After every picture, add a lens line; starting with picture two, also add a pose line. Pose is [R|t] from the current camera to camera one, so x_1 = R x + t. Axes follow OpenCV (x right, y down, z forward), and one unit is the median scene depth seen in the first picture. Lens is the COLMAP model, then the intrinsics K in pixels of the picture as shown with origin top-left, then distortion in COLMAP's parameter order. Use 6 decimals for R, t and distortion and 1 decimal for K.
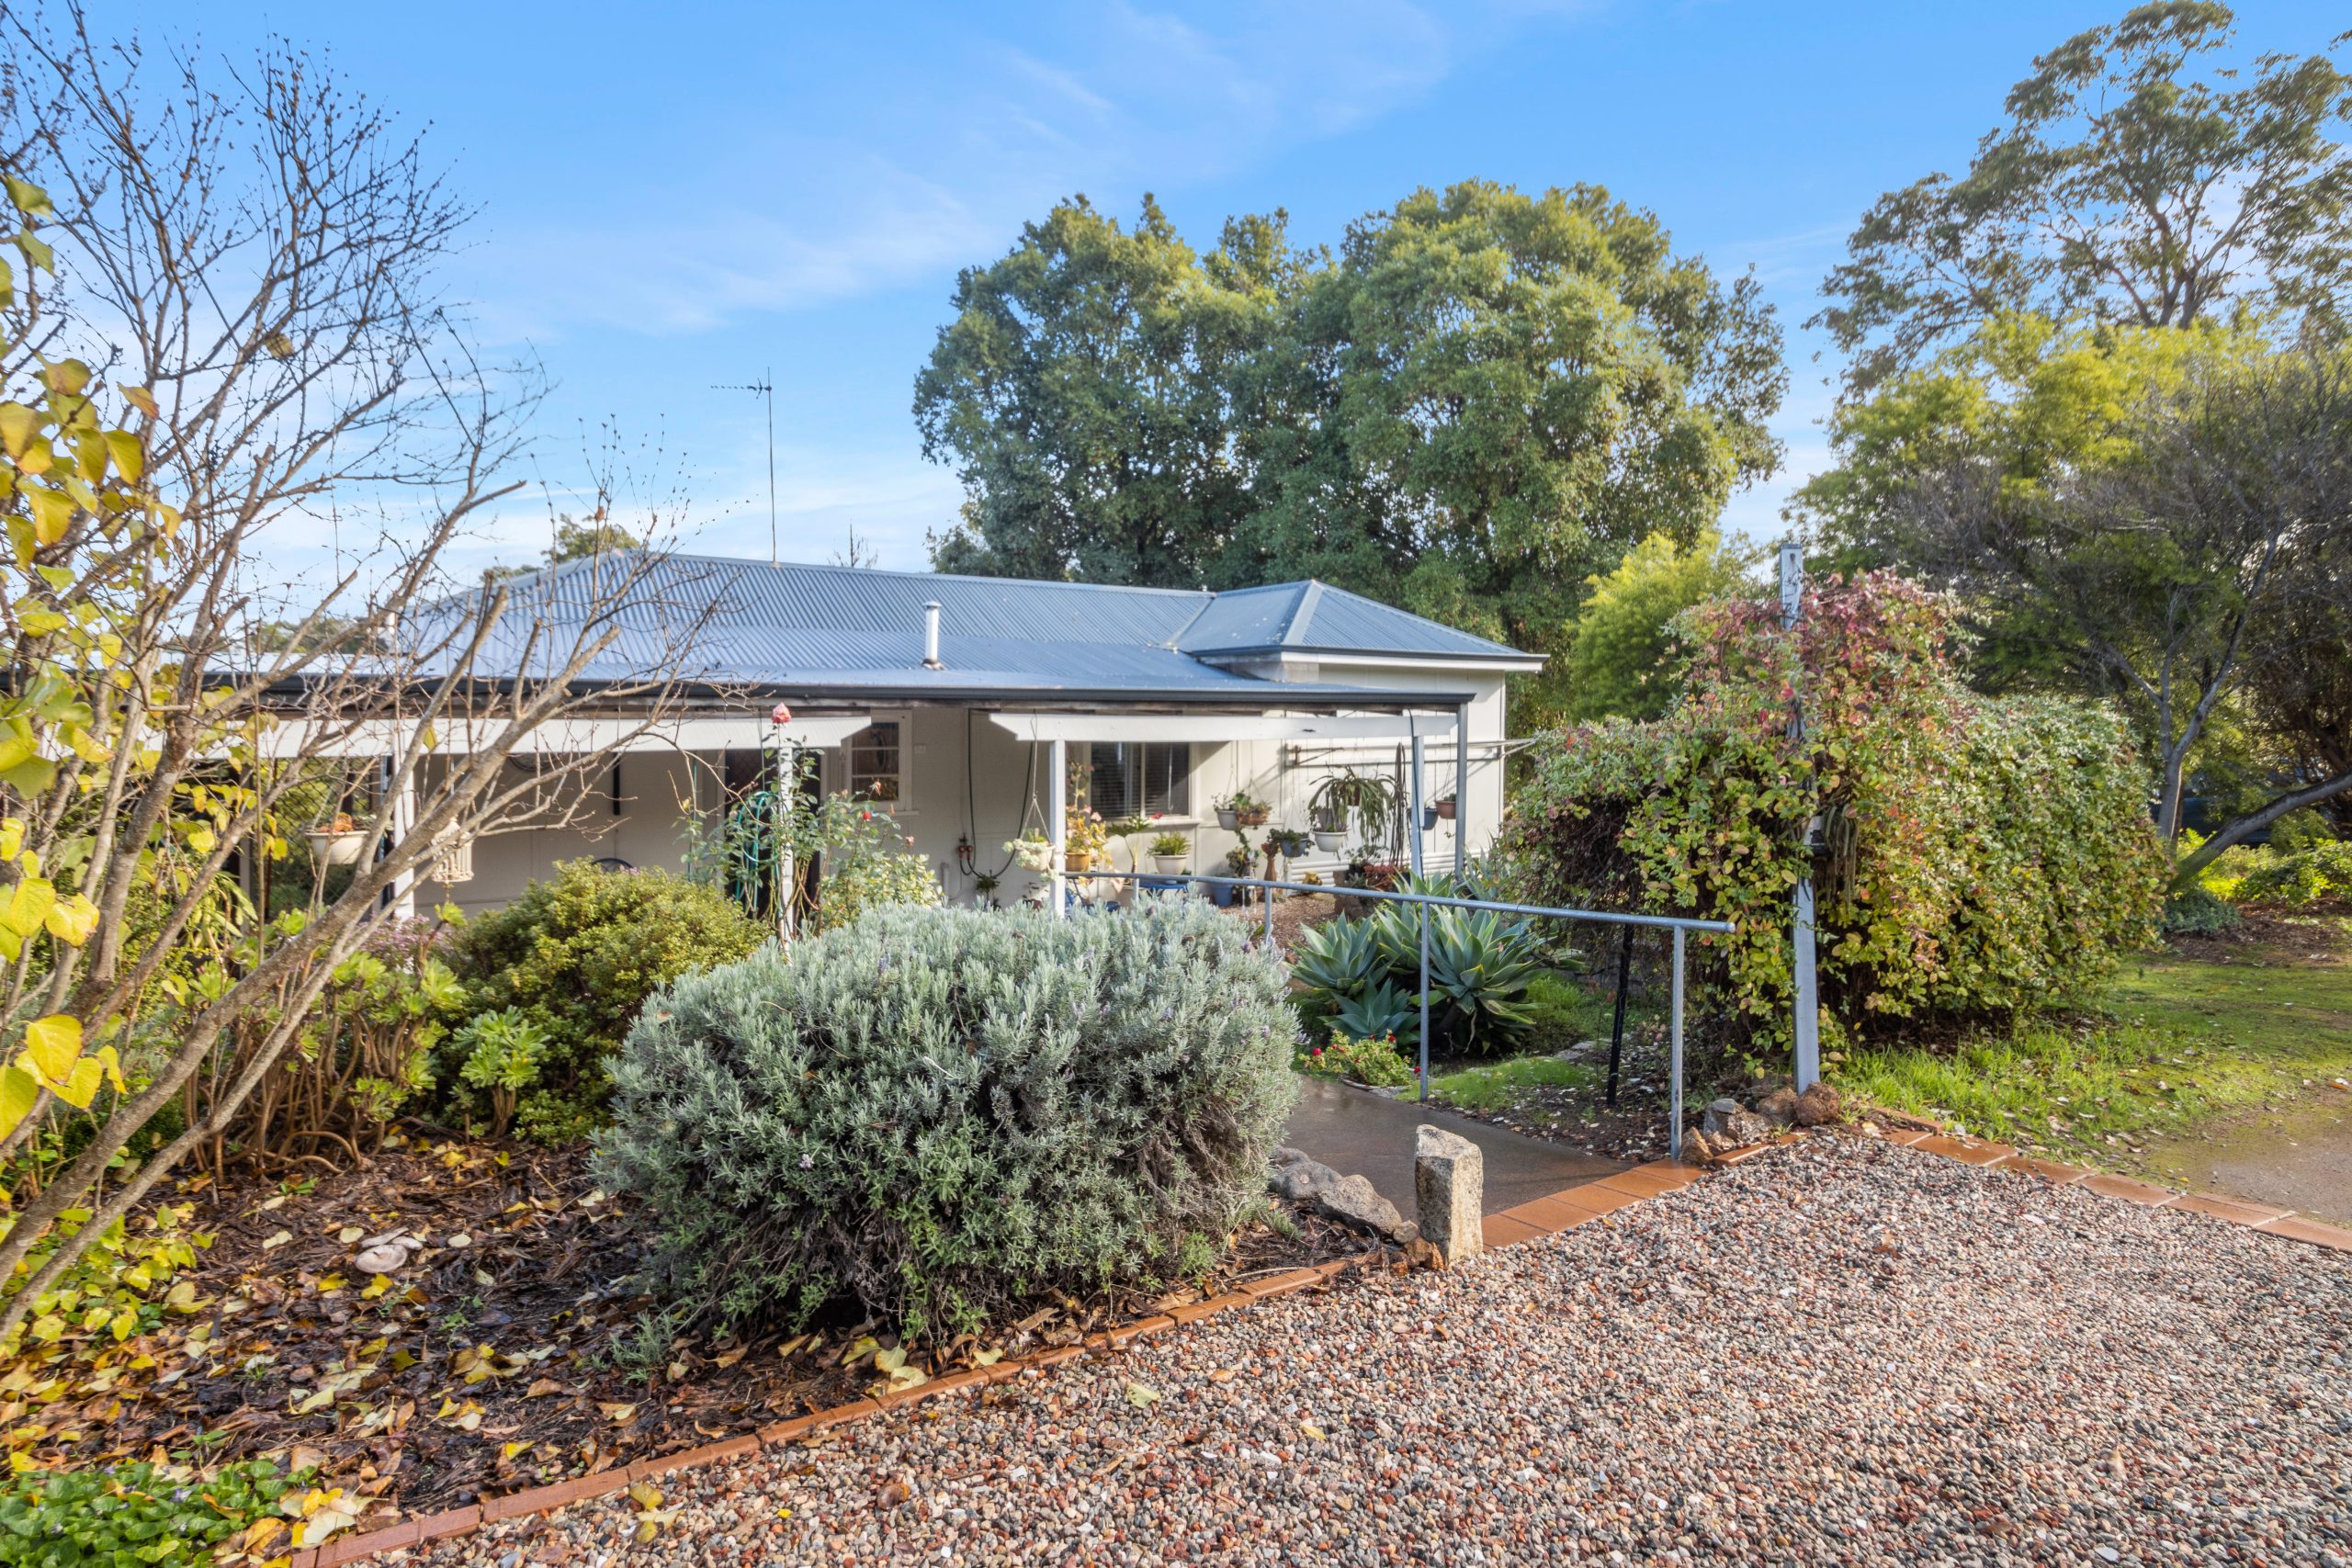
lens RADIAL K [[1187.0, 0, 1163.3], [0, 1187.0, 711.7], [0, 0, 1]] dist [0.002225, -0.000331]
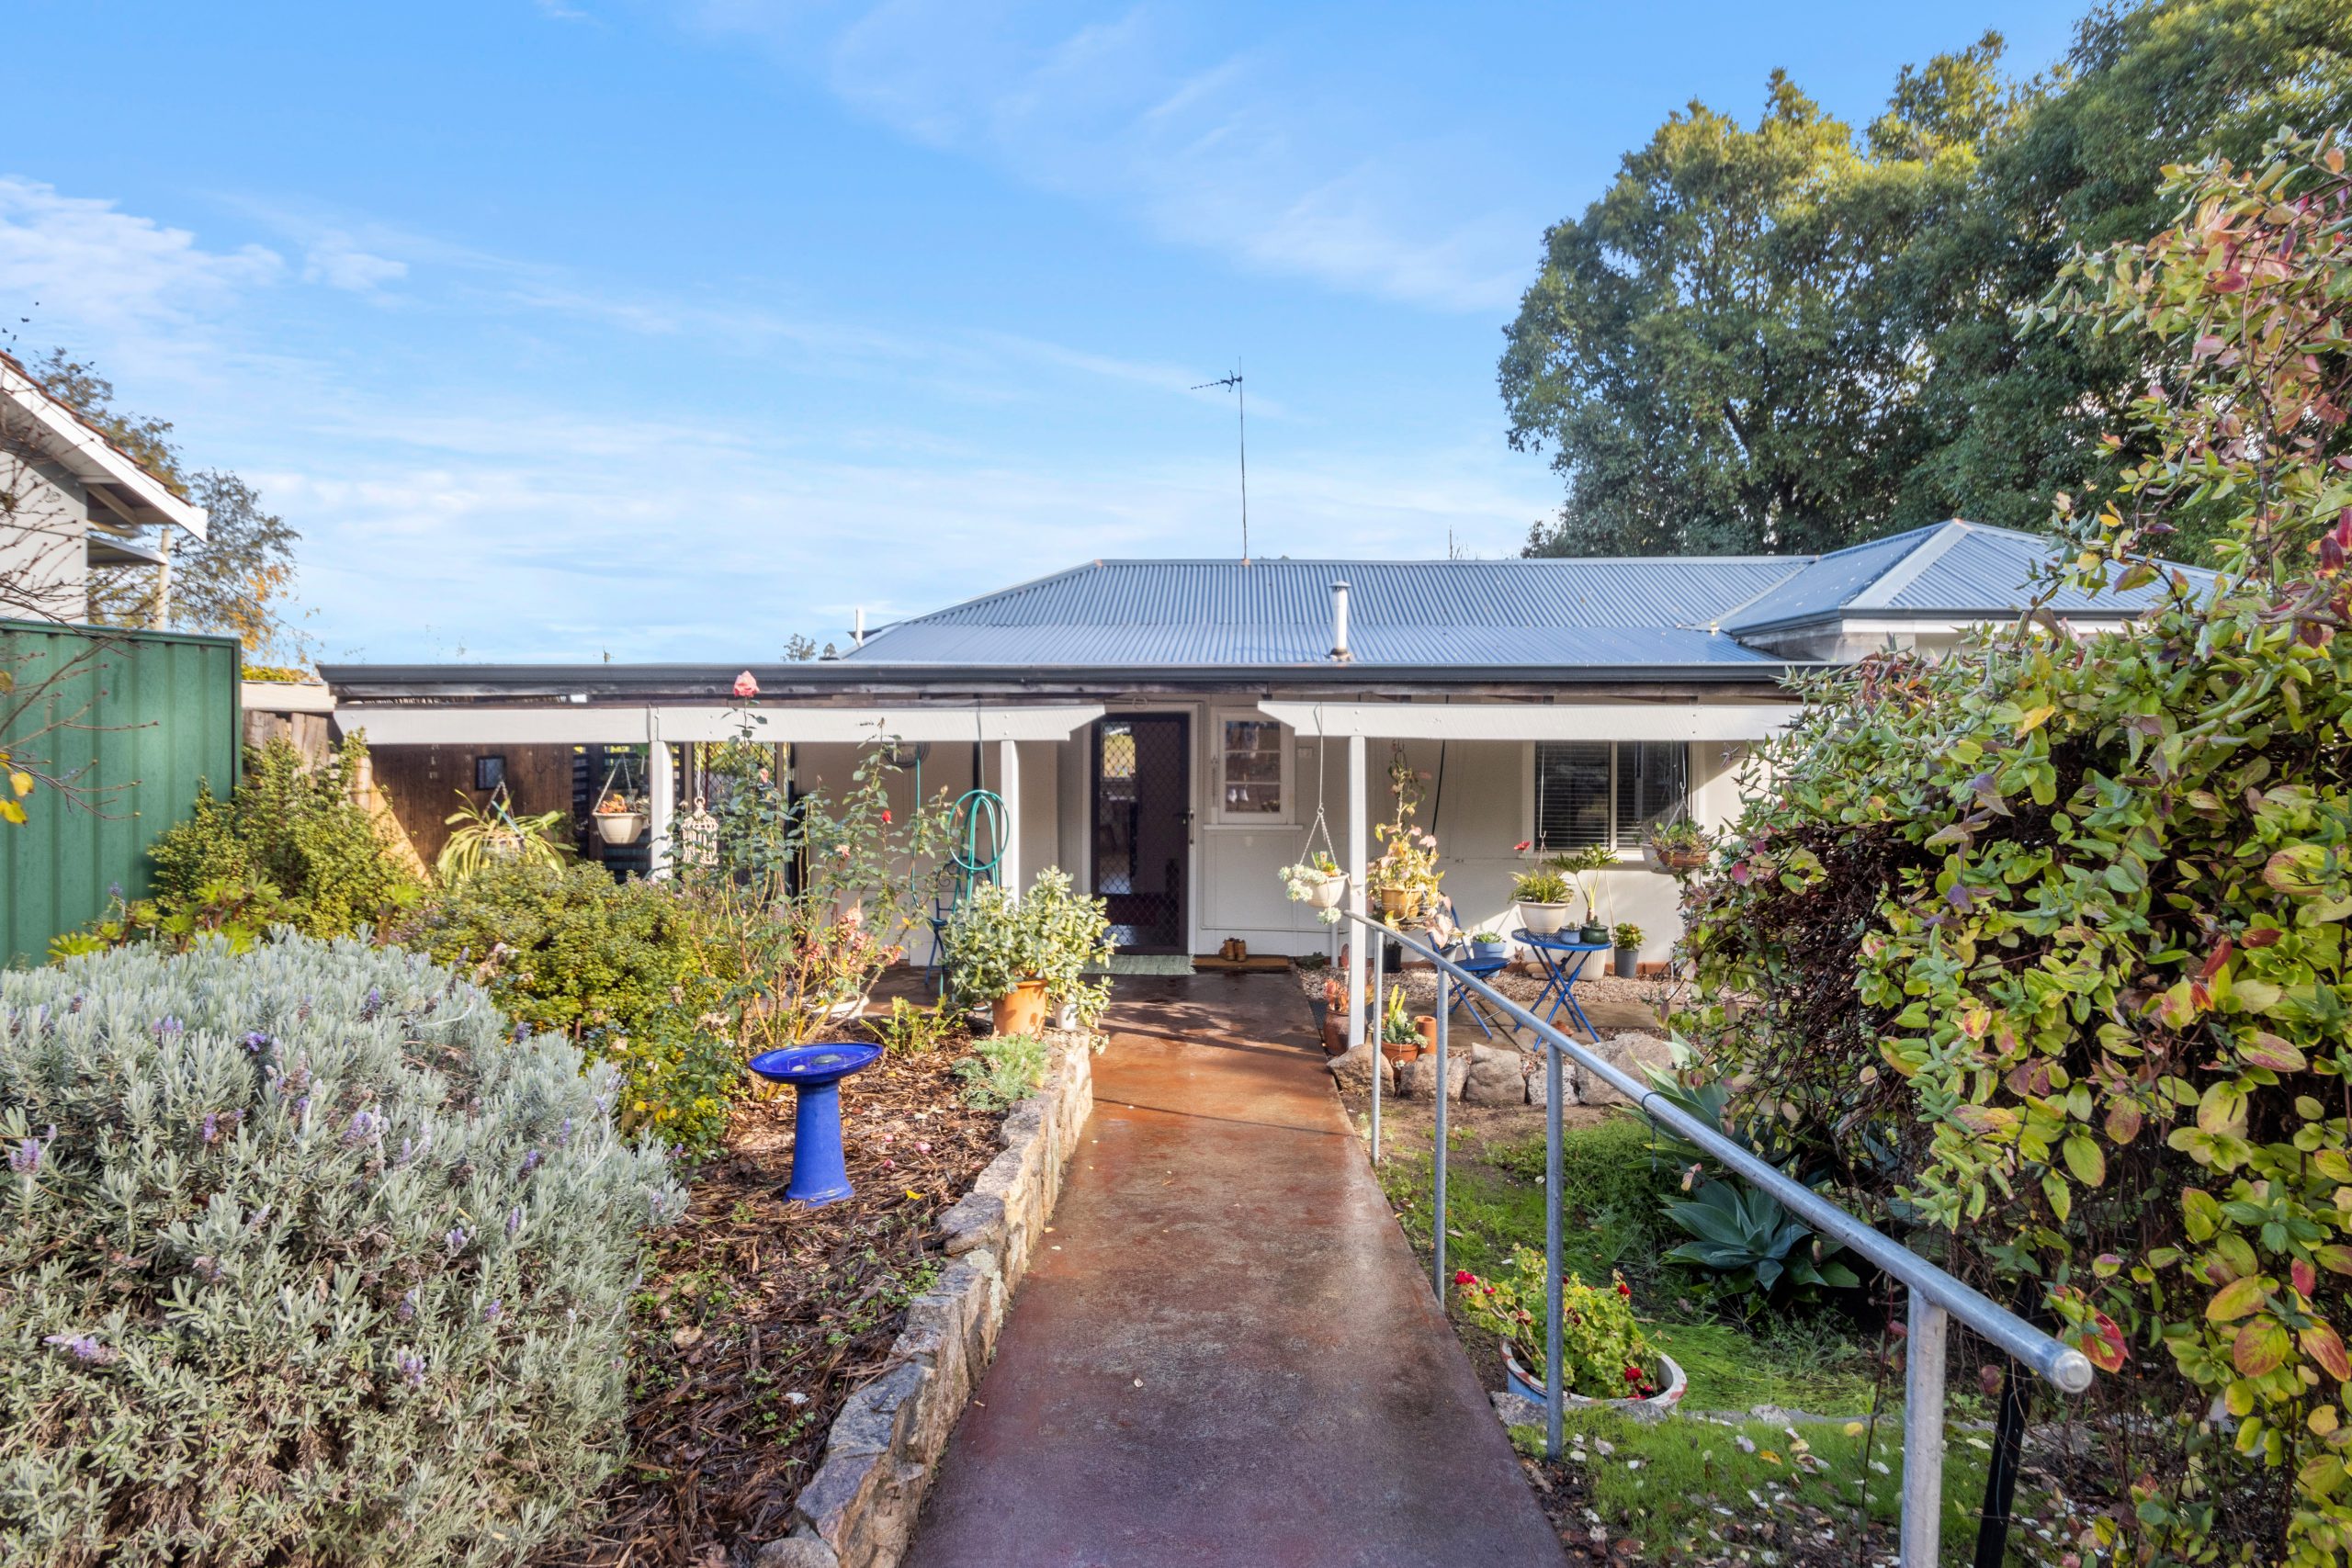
lens RADIAL K [[1137.2, 0, 1168.9], [0, 1137.2, 731.3], [0, 0, 1]] dist [-0.002455, -0.001021]
pose [[0.813534, -0.001798, -0.581515, 0.164764], [0.000040, 0.999995, -0.003036, 0.016232], [0.581517, 0.002446, 0.813530, 0.242970]]
